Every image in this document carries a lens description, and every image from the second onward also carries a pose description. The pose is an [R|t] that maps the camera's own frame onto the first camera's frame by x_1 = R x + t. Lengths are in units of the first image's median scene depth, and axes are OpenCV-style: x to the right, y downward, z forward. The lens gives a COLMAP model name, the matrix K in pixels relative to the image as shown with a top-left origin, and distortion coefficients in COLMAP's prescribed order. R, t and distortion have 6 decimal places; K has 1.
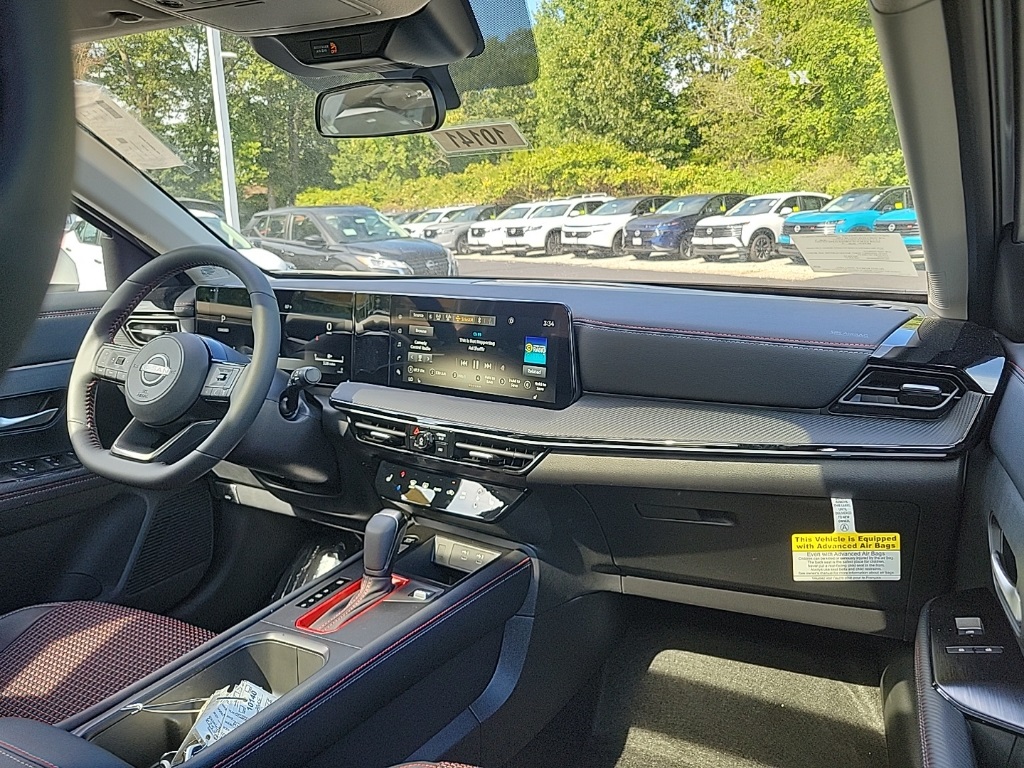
lens RADIAL K [[778.2, 0, 512.0], [0, 778.2, 384.0], [0, 0, 1]] dist [0.002741, 0.005847]
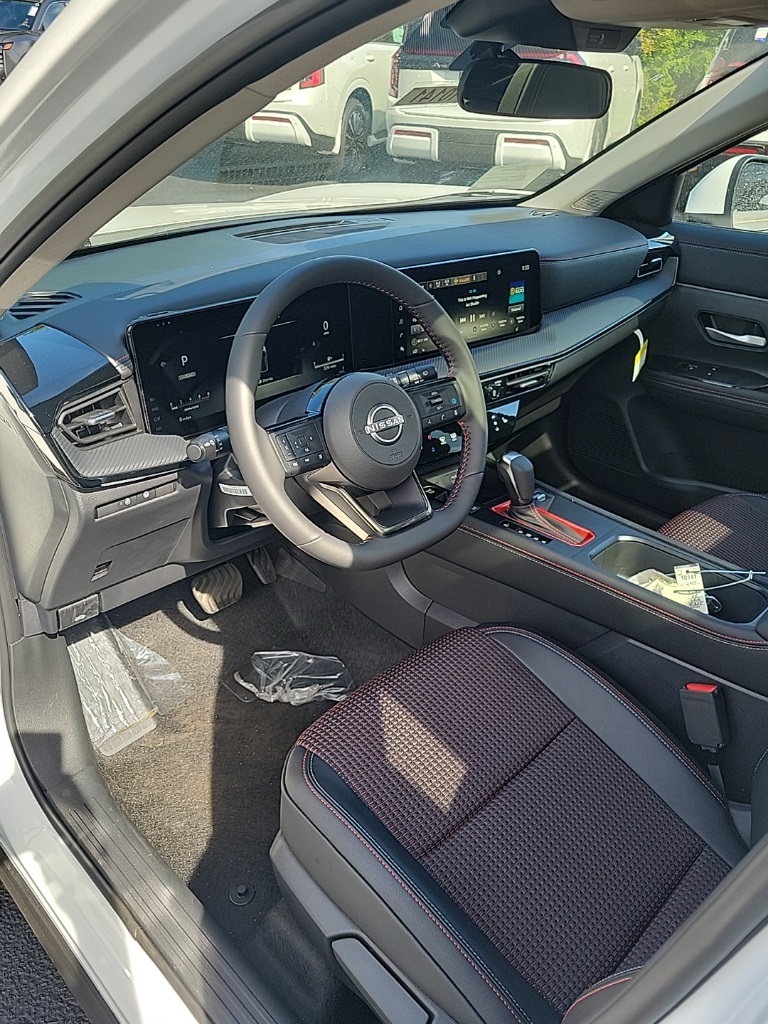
lens RADIAL K [[776.6, 0, 403.4], [0, 776.6, 515.0], [0, 0, 1]] dist [0.031161, -0.008738]
pose [[0.297767, -0.468726, 0.831644, -0.063522], [0.154799, 0.883339, 0.442436, -0.015876], [-0.942004, -0.003005, 0.335587, 0.038112]]
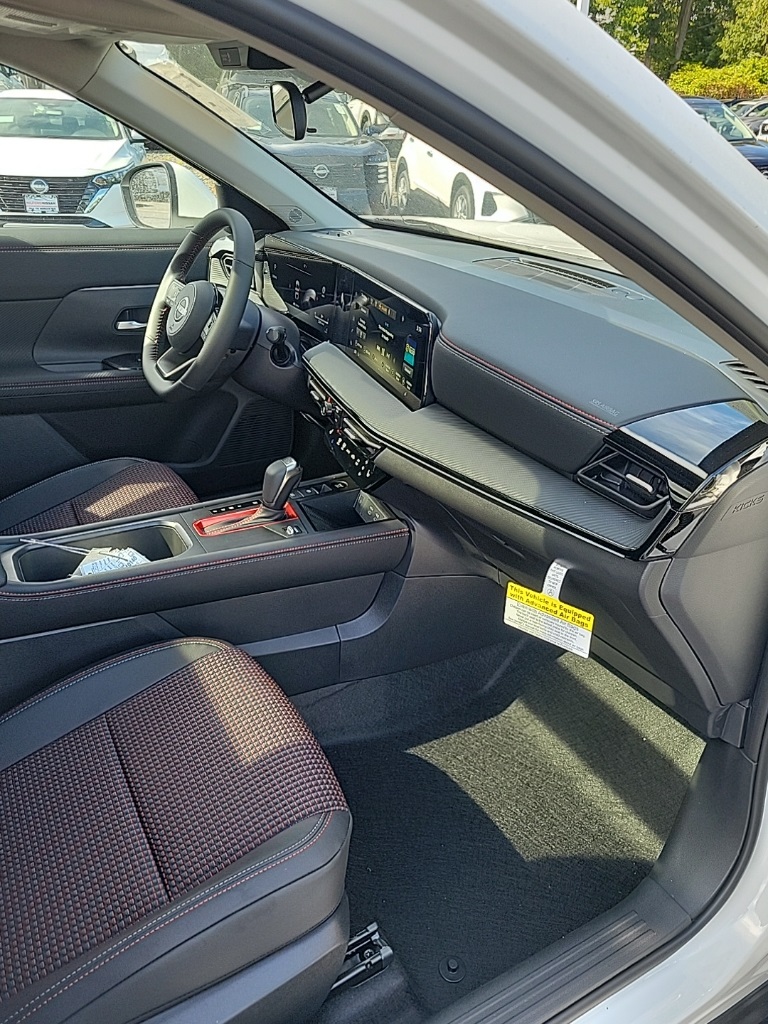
lens RADIAL K [[781.6, 0, 385.0], [0, 781.6, 480.5], [0, 0, 1]] dist [0.021817, -0.003376]
pose [[0.833622, 0.269017, -0.482394, 0.029278], [-0.145514, 0.949484, 0.278038, -0.008683], [0.532822, -0.161584, 0.830657, 0.002399]]
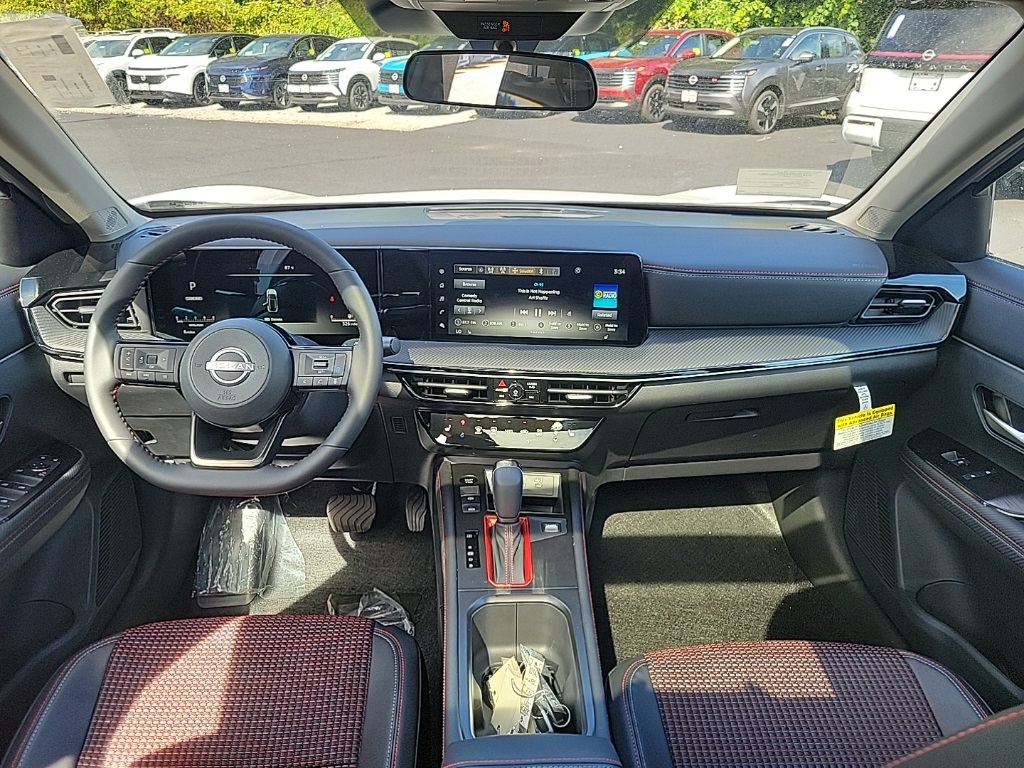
lens RADIAL K [[781.6, 0, 507.5], [0, 781.6, 377.5], [0, 0, 1]] dist [0.021817, -0.003376]
pose [[0.872096, -0.170644, 0.458617, -0.031889], [0.086730, 0.976289, 0.198337, -0.008348], [-0.481587, -0.133193, 0.866218, 0.004152]]
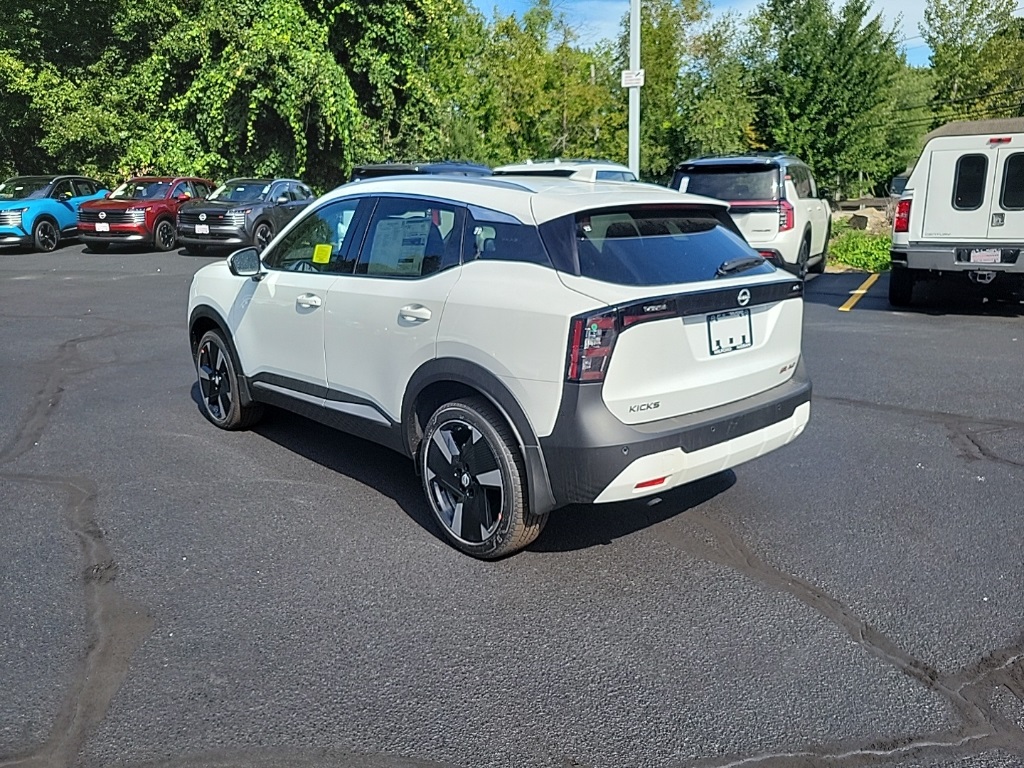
lens RADIAL K [[767.2, 0, 516.1], [0, 767.2, 400.5], [0, 0, 1]] dist [0.022263, -0.004271]
pose [[0.361820, -0.229415, 0.903579, -0.232183], [0.187373, 0.967364, 0.170580, 0.005790], [-0.913224, 0.107587, 0.392998, -0.085446]]
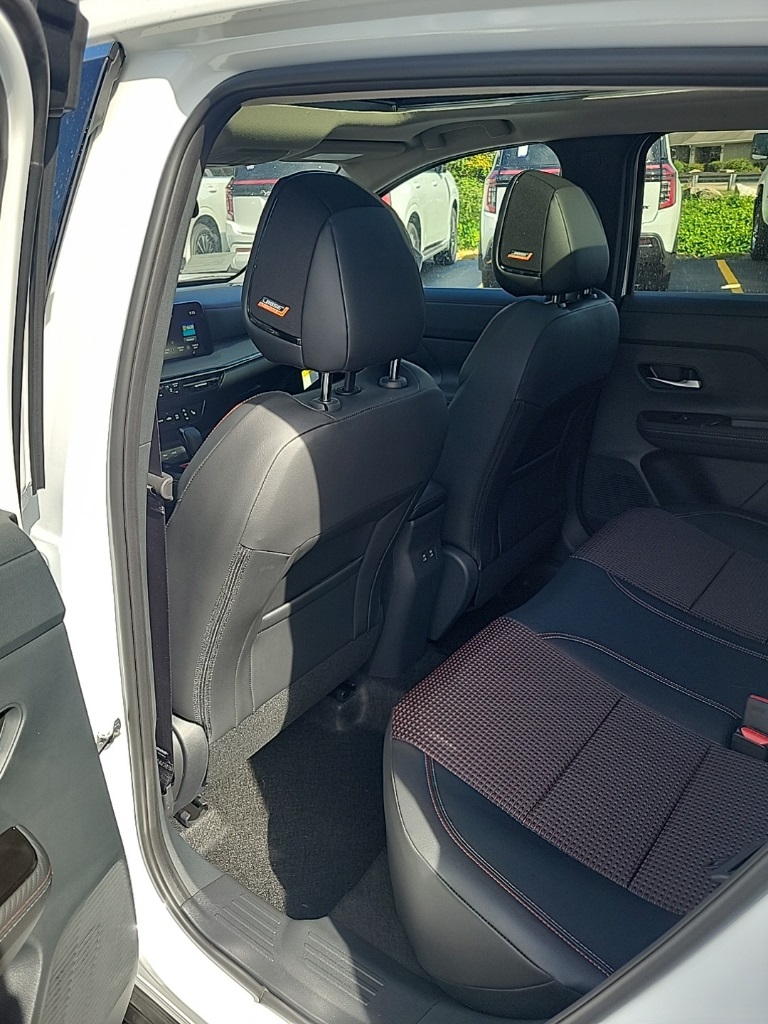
lens RADIAL K [[775.4, 0, 379.7], [0, 775.4, 499.8], [0, 0, 1]] dist [0.049790, -0.001364]
pose [[0.181649, -0.369814, 0.911176, -0.092044], [0.222498, 0.918018, 0.328234, -0.009287], [-0.957861, 0.143111, 0.249039, 0.006252]]
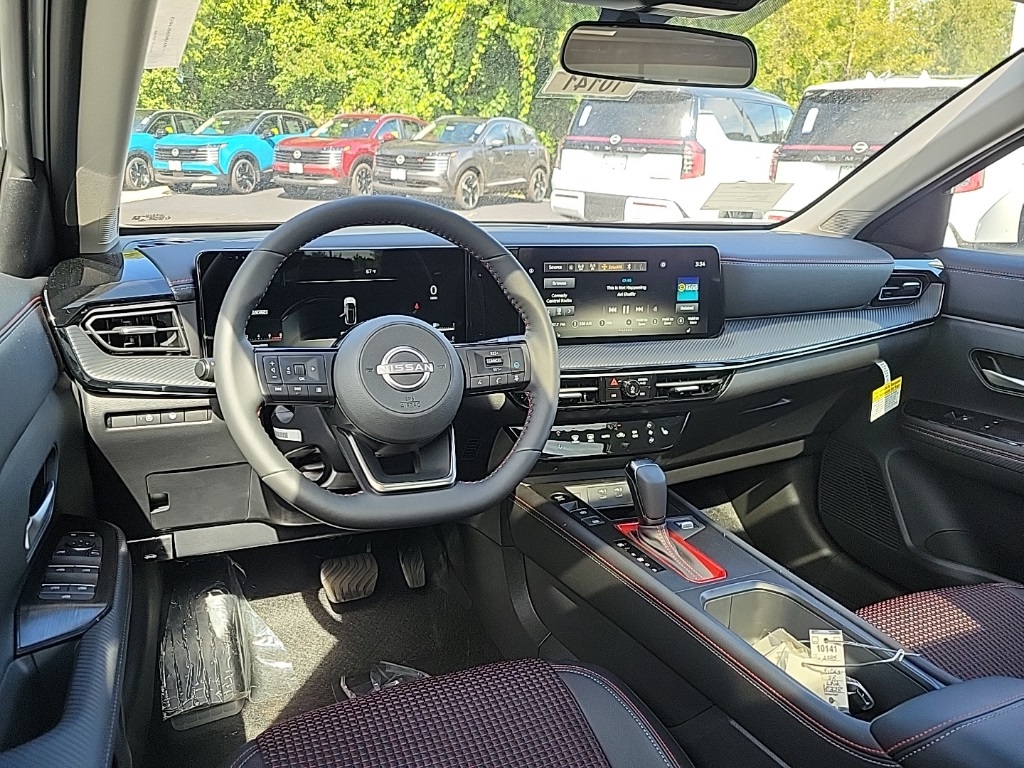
lens RADIAL K [[776.6, 0, 505.6], [0, 776.6, 374.7], [0, 0, 1]] dist [0.031161, -0.008738]
pose [[0.624013, -0.184378, 0.759350, -0.051410], [0.121031, 0.982842, 0.139185, -0.005597], [-0.771984, 0.005051, 0.635622, 0.024980]]
